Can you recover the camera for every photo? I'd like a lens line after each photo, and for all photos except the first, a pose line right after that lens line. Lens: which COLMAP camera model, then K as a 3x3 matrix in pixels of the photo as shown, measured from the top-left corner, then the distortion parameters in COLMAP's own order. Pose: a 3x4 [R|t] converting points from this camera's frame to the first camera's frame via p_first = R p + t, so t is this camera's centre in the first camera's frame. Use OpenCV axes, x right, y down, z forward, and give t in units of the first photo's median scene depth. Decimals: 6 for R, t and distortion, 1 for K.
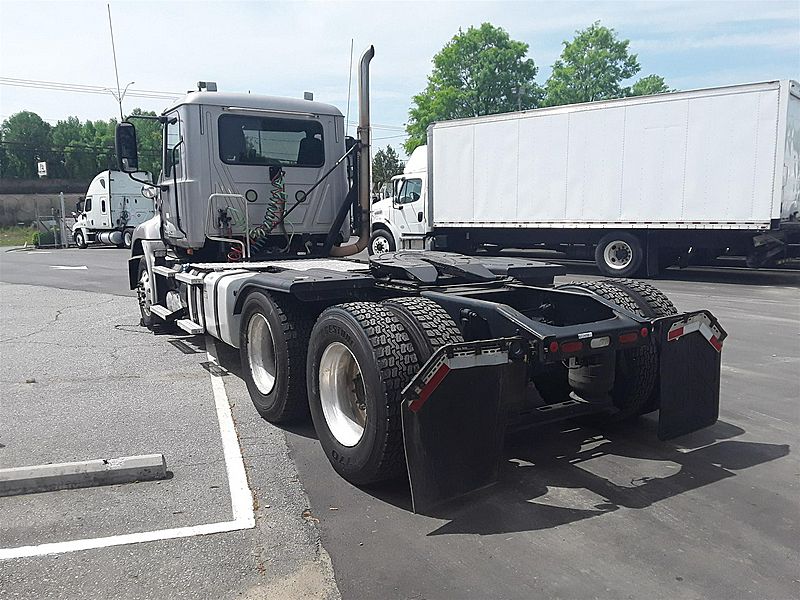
lens RADIAL K [[643.0, 0, 400.6], [0, 643.0, 303.3], [0, 0, 1]] dist [0.072224, -0.002405]
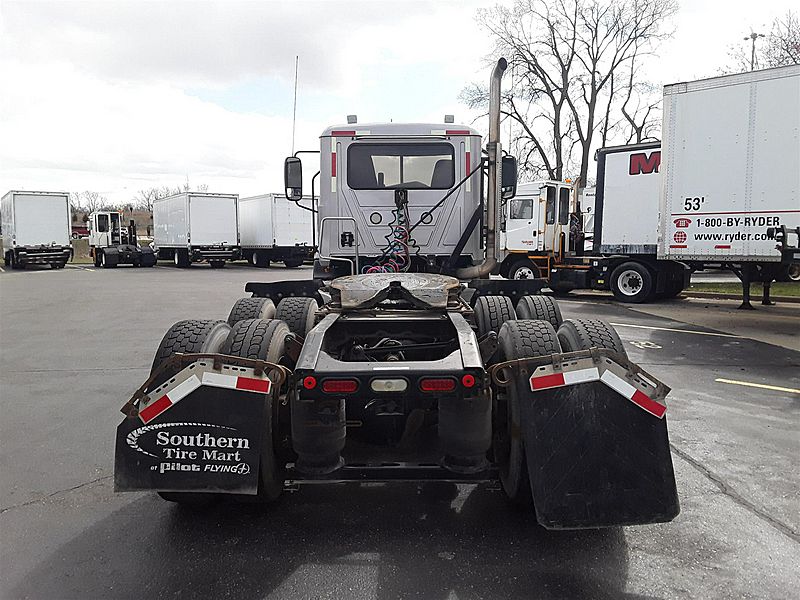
lens RADIAL K [[643.0, 0, 400.6], [0, 643.0, 303.3], [0, 0, 1]] dist [0.072224, -0.002405]
pose [[0.860704, 0.050786, -0.506566, 0.354867], [-0.068949, 0.997473, -0.017149, -0.013308], [0.504414, 0.049688, 0.862031, 0.128266]]
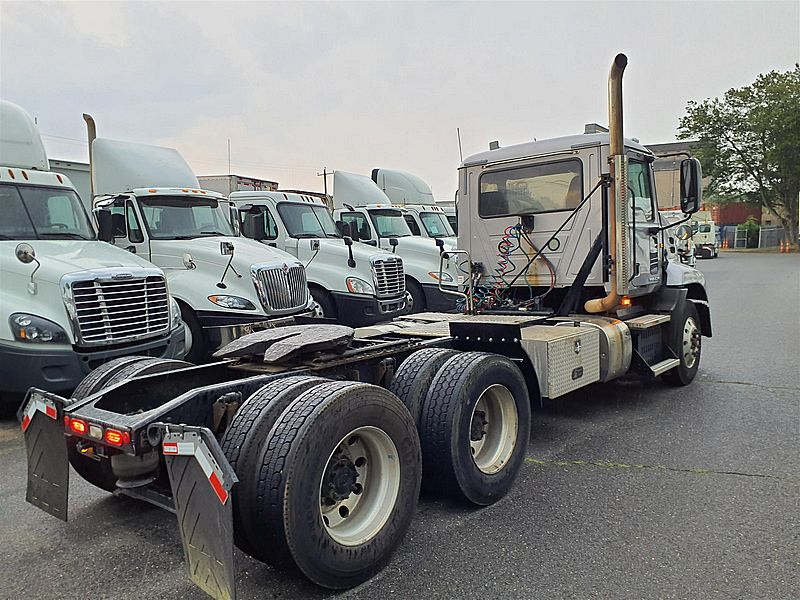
lens RADIAL K [[641.5, 0, 394.0], [0, 641.5, 318.4], [0, 0, 1]] dist [-0.001369, -0.001270]
pose [[0.315810, 0.075859, -0.945785, 0.676050], [-0.085559, 0.995015, 0.051238, -0.098270], [0.944957, 0.064739, 0.320726, 0.552618]]
